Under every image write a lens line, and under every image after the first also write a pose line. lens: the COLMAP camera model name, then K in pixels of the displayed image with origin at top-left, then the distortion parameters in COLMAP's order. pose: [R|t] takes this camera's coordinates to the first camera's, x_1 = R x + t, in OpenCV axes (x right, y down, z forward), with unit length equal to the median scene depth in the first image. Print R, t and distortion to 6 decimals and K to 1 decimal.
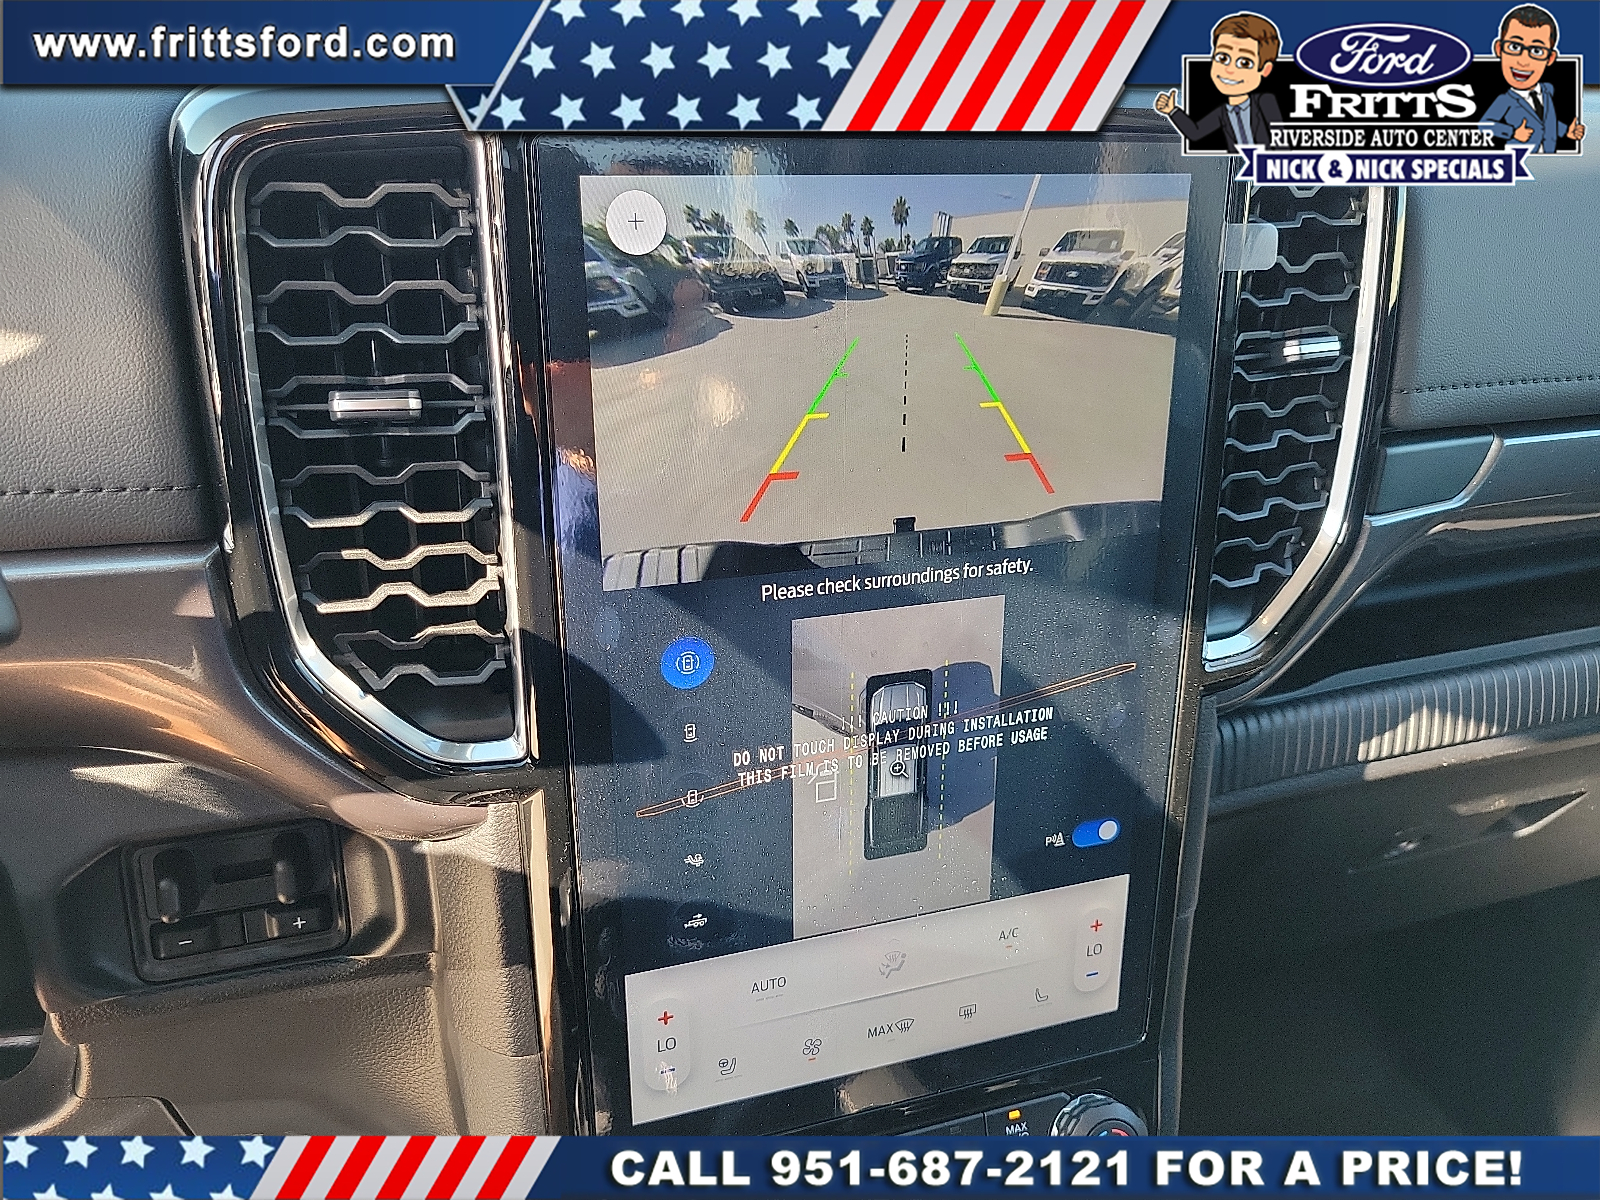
lens RADIAL K [[1196.9, 0, 800.0], [0, 1196.9, 600.0], [0, 0, 1]] dist [0.033443, 0.000191]
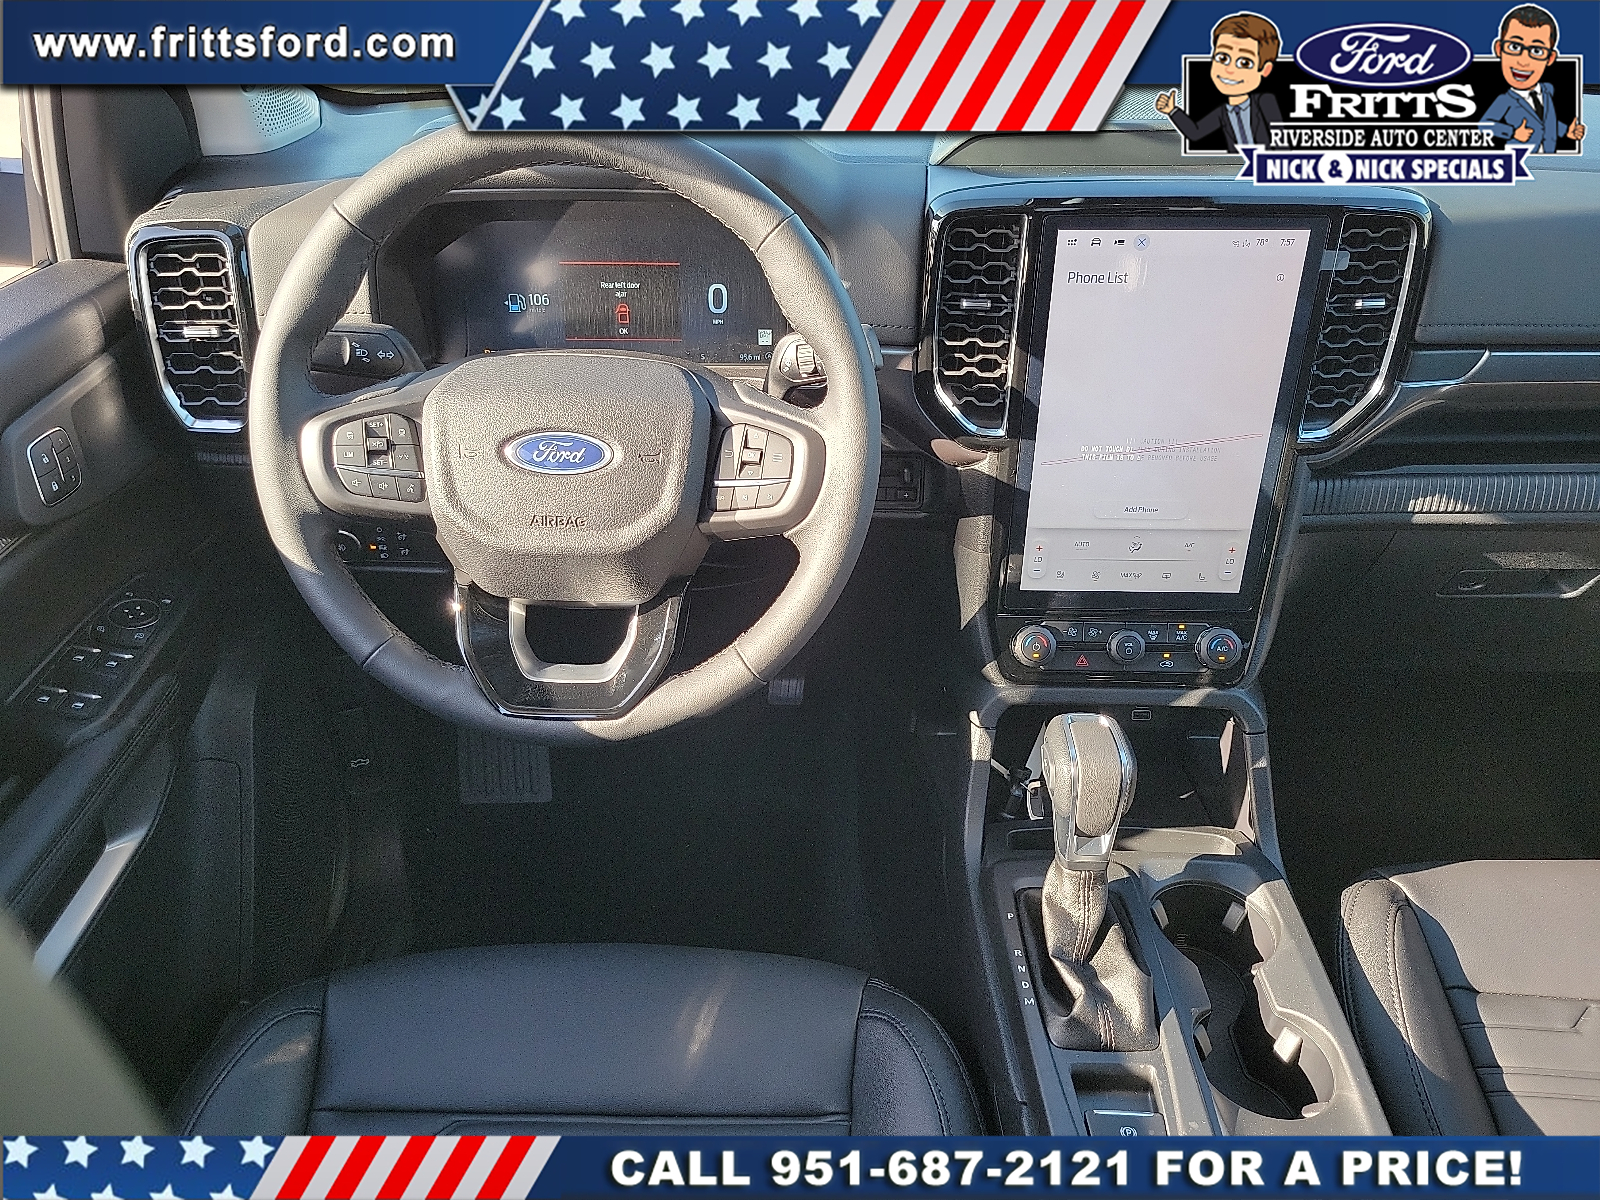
lens RADIAL K [[1196.9, 0, 800.0], [0, 1196.9, 600.0], [0, 0, 1]] dist [0.033443, 0.000191]
pose [[0.943519, 0.160038, -0.290104, 0.165497], [-0.115982, 0.979741, 0.163267, 0.093121], [0.310356, -0.120398, 0.942965, -1.586765]]
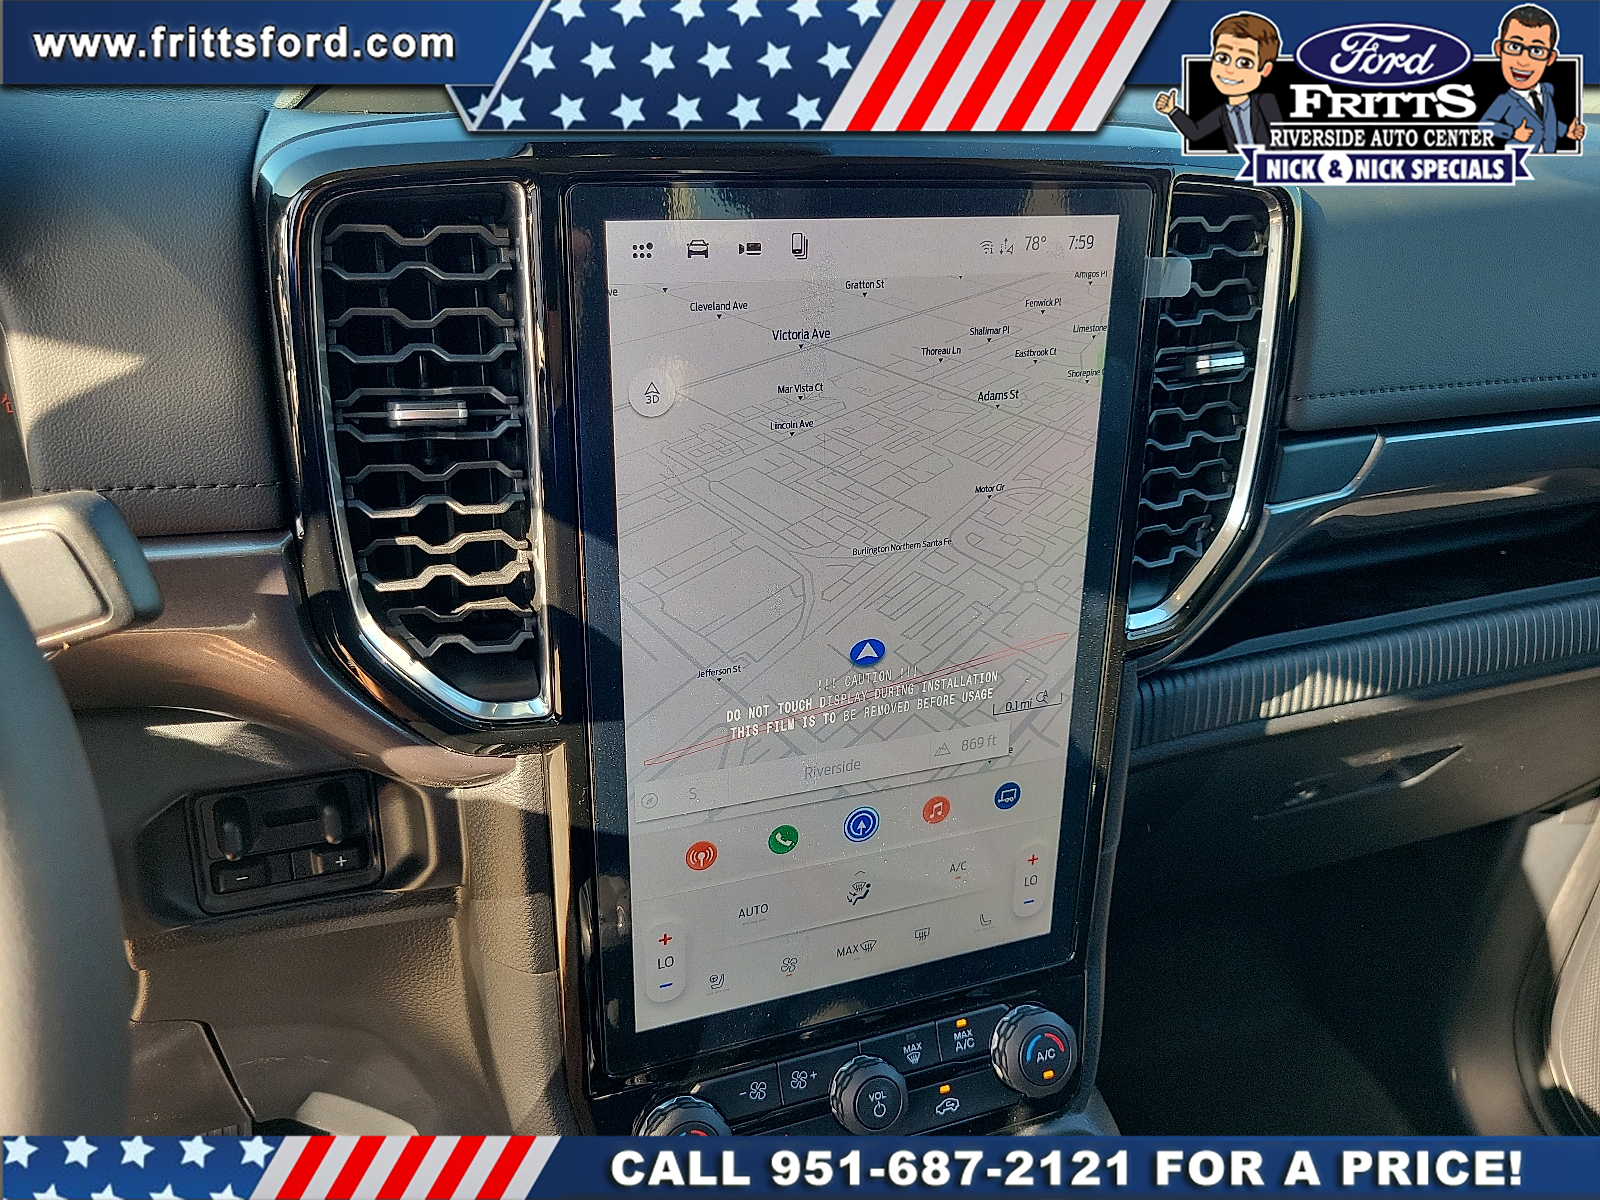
lens RADIAL K [[1203.0, 0, 790.1], [0, 1203.0, 601.8], [0, 0, 1]] dist [0.039931, 0.001420]
pose [[0.998947, 0.000169, 0.045888, -0.044160], [-0.001474, 0.999595, 0.028423, -0.010609], [-0.045865, -0.028461, 0.998542, -0.156614]]
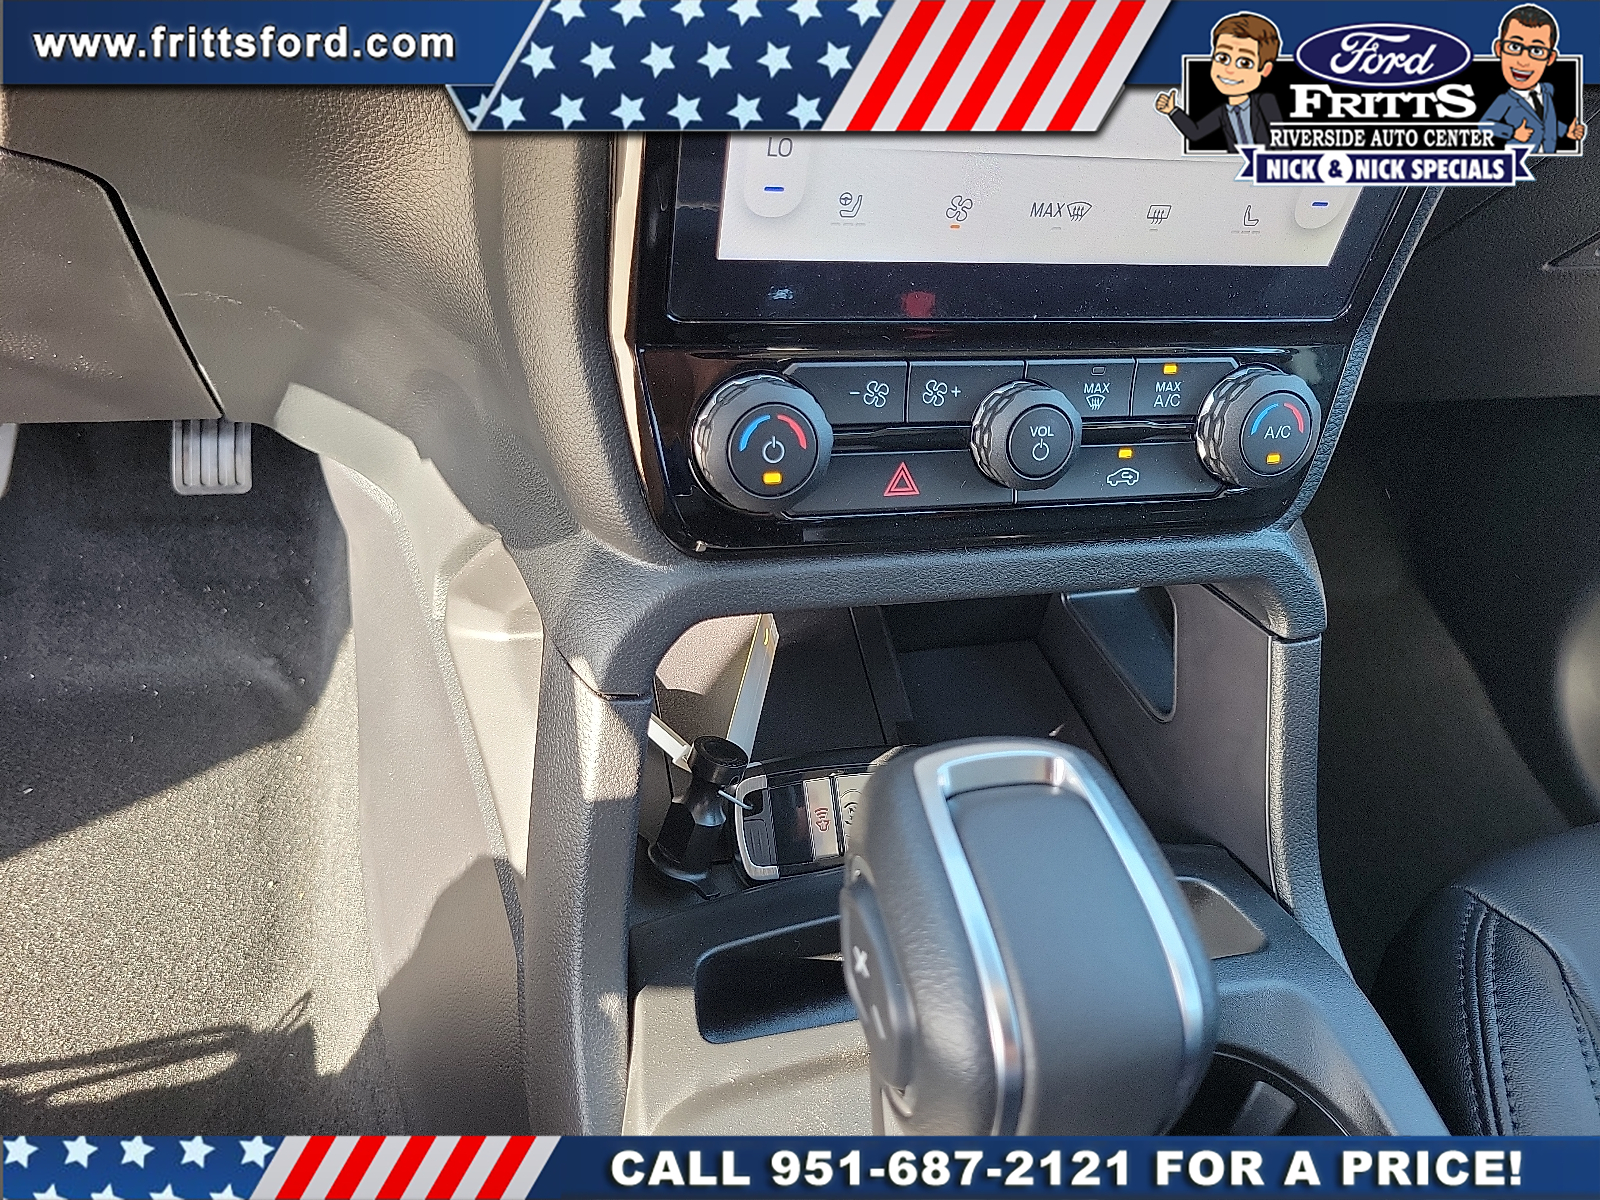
lens RADIAL K [[1196.9, 0, 800.0], [0, 1196.9, 600.0], [0, 0, 1]] dist [0.033443, 0.000191]
pose [[0.987631, 0.151750, 0.039446, -0.085033], [-0.155691, 0.919365, 0.361288, 0.355739], [0.018560, -0.362961, 0.931620, 0.211454]]
